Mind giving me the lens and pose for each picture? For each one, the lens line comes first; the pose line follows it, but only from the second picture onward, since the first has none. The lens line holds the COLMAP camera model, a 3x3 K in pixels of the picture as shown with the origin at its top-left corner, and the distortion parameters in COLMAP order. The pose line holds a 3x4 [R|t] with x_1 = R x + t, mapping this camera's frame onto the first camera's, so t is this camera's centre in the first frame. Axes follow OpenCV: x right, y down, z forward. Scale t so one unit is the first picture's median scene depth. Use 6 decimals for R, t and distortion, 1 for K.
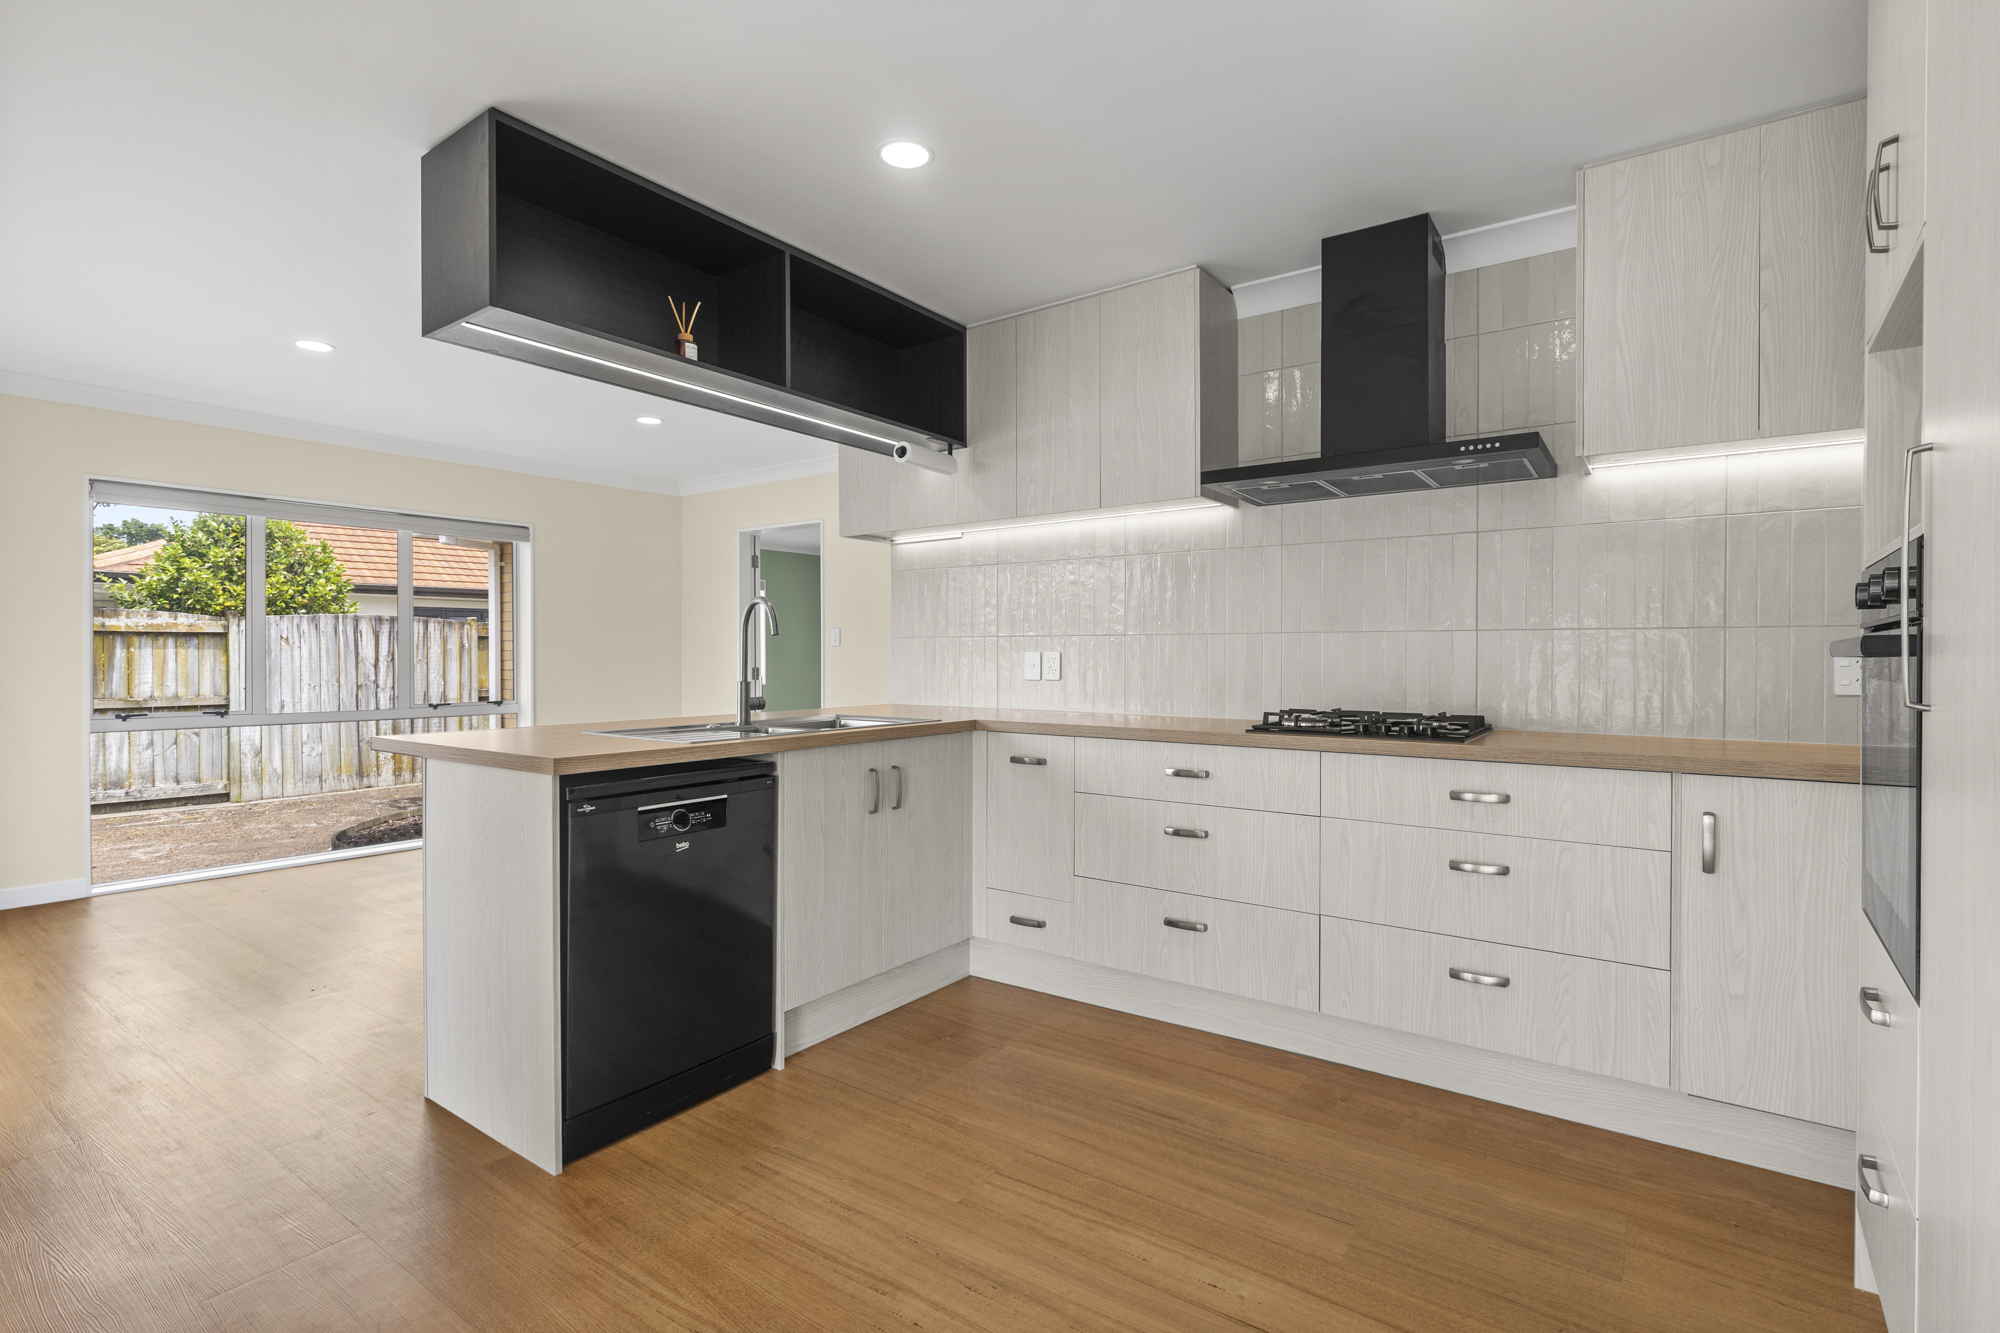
lens RADIAL K [[960.0, 0, 1000.0], [0, 960.0, 666.5], [0, 0, 1]] dist [-0.001137, -0.000164]
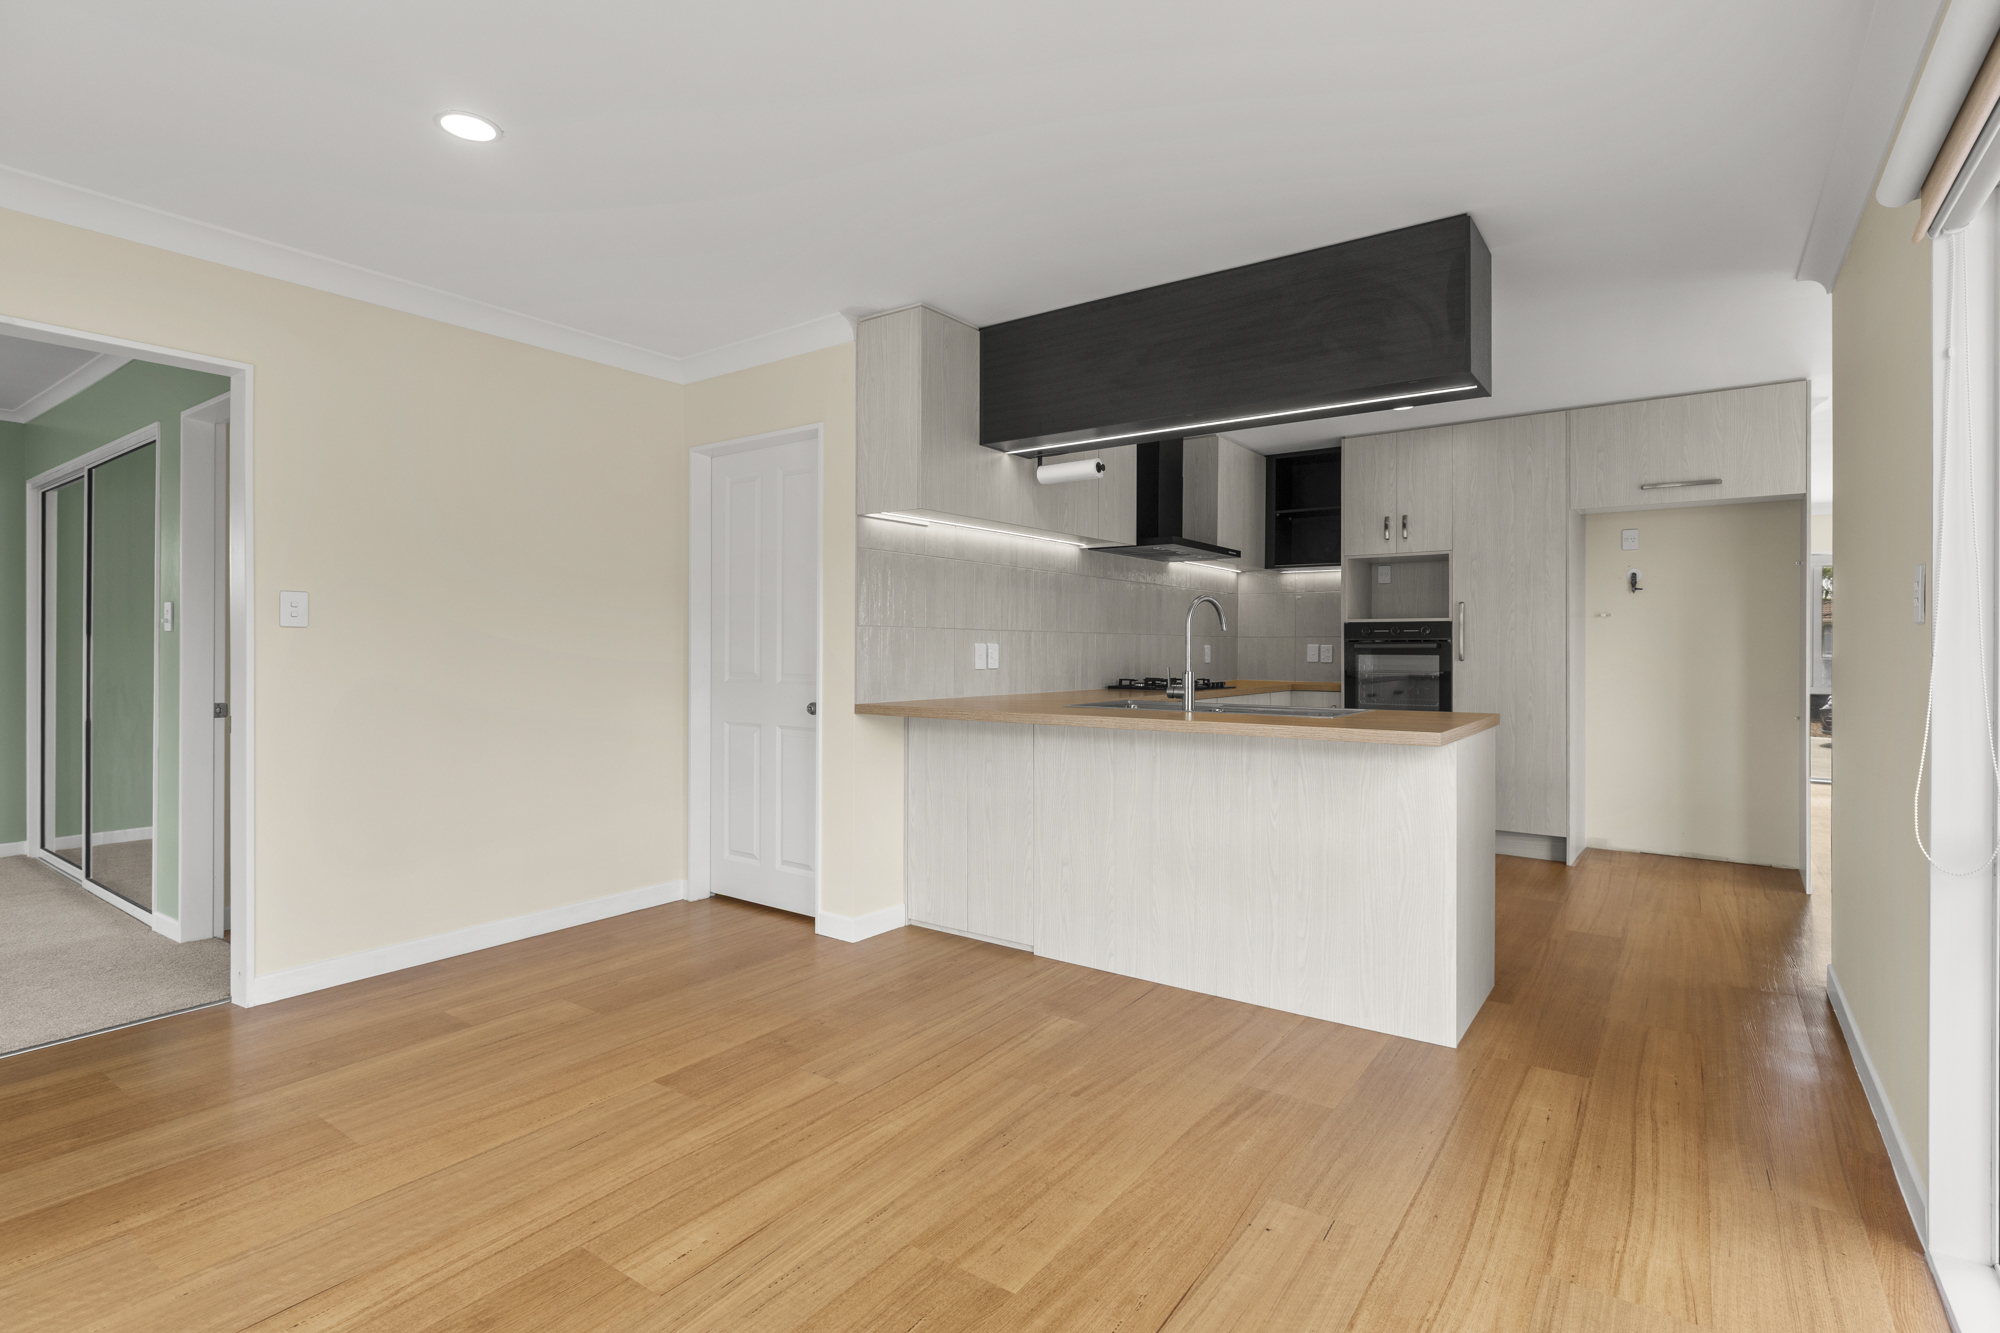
lens RADIAL K [[976.5, 0, 1004.8], [0, 976.5, 643.6], [0, 0, 1]] dist [-0.000349, -0.000312]
pose [[-0.005950, 0.000150, 0.999982, -0.874818], [0.009476, 0.999955, -0.000094, -0.009028], [-0.999937, 0.009476, -0.005952, 0.664218]]
